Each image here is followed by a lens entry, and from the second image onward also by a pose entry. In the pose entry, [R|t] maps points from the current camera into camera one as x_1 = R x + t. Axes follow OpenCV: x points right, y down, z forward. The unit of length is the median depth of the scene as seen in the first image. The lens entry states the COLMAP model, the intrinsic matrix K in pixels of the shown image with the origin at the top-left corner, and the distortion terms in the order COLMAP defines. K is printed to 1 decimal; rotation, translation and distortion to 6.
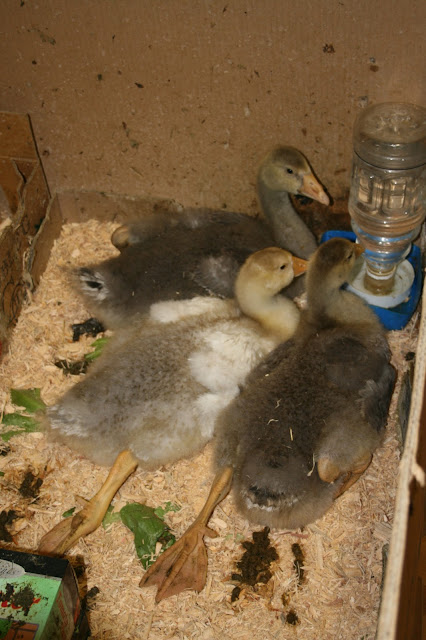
lens RADIAL K [[1133.1, 0, 213.0], [0, 1133.1, 320.0], [0, 0, 1]] dist [-0.047560, -0.066514]
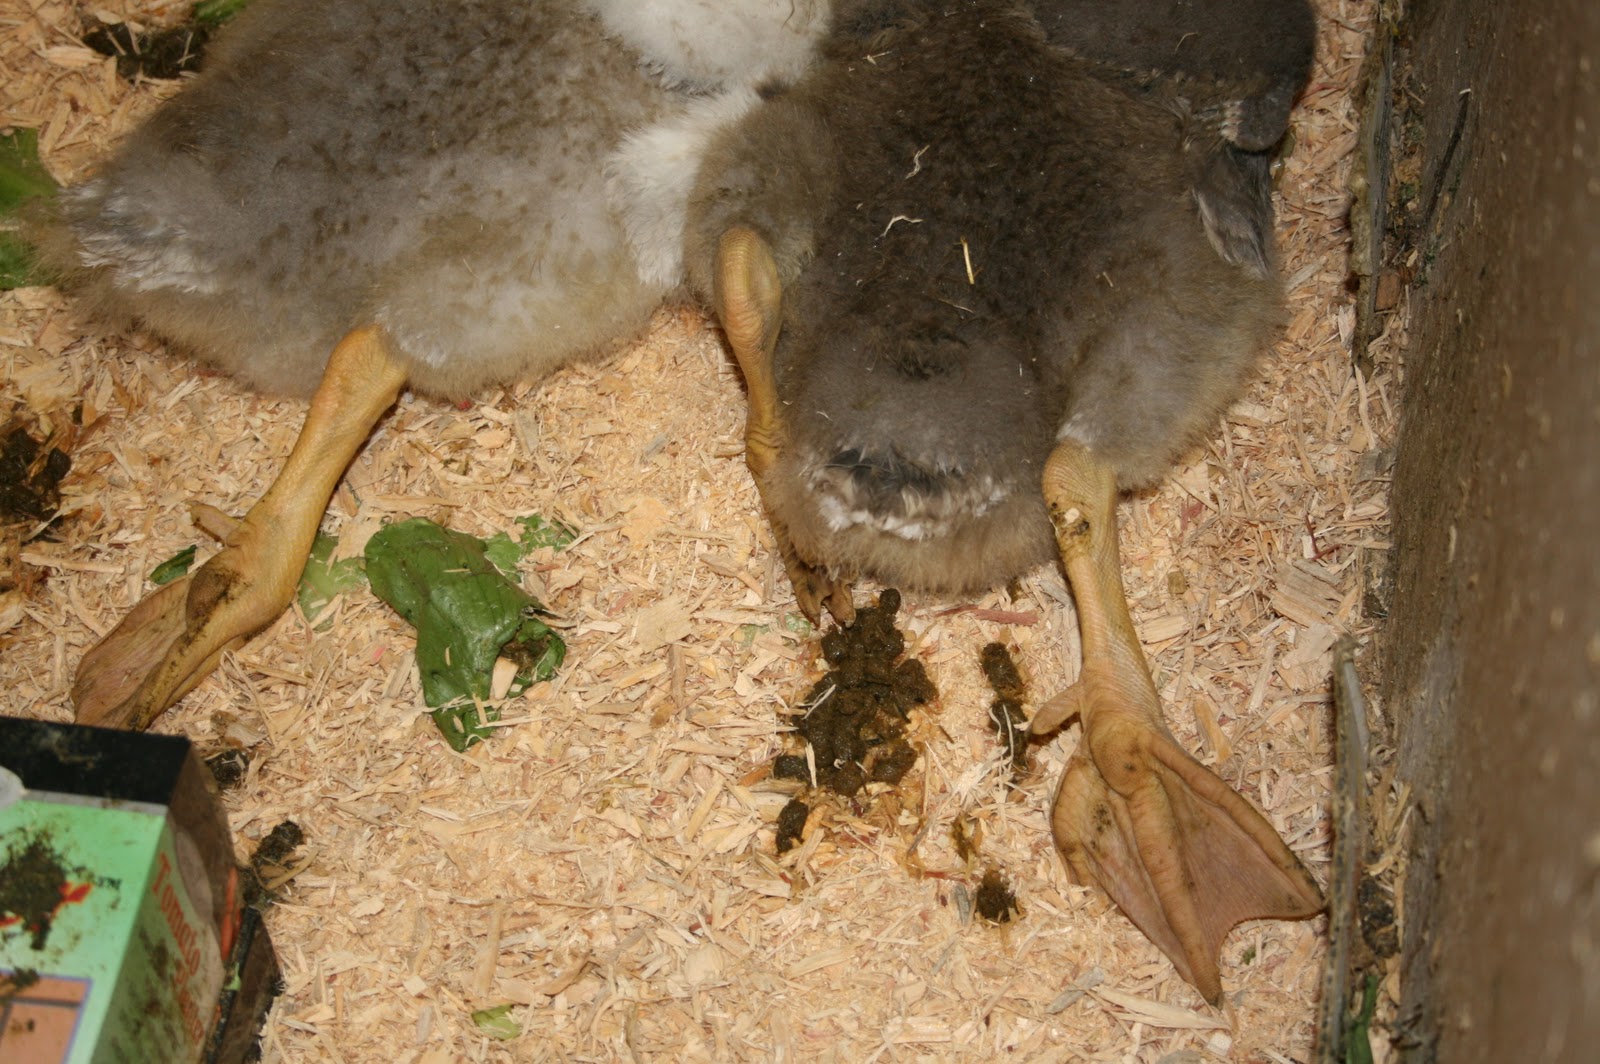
lens RADIAL K [[2080.4, 0, 800.1], [0, 2080.4, 658.0], [0, 0, 1]] dist [-0.033709, -0.034532]
pose [[0.986396, -0.046168, 0.157773, -0.058193], [0.008100, 0.972238, 0.233855, 0.075724], [-0.164189, -0.229395, 0.959385, 0.491178]]
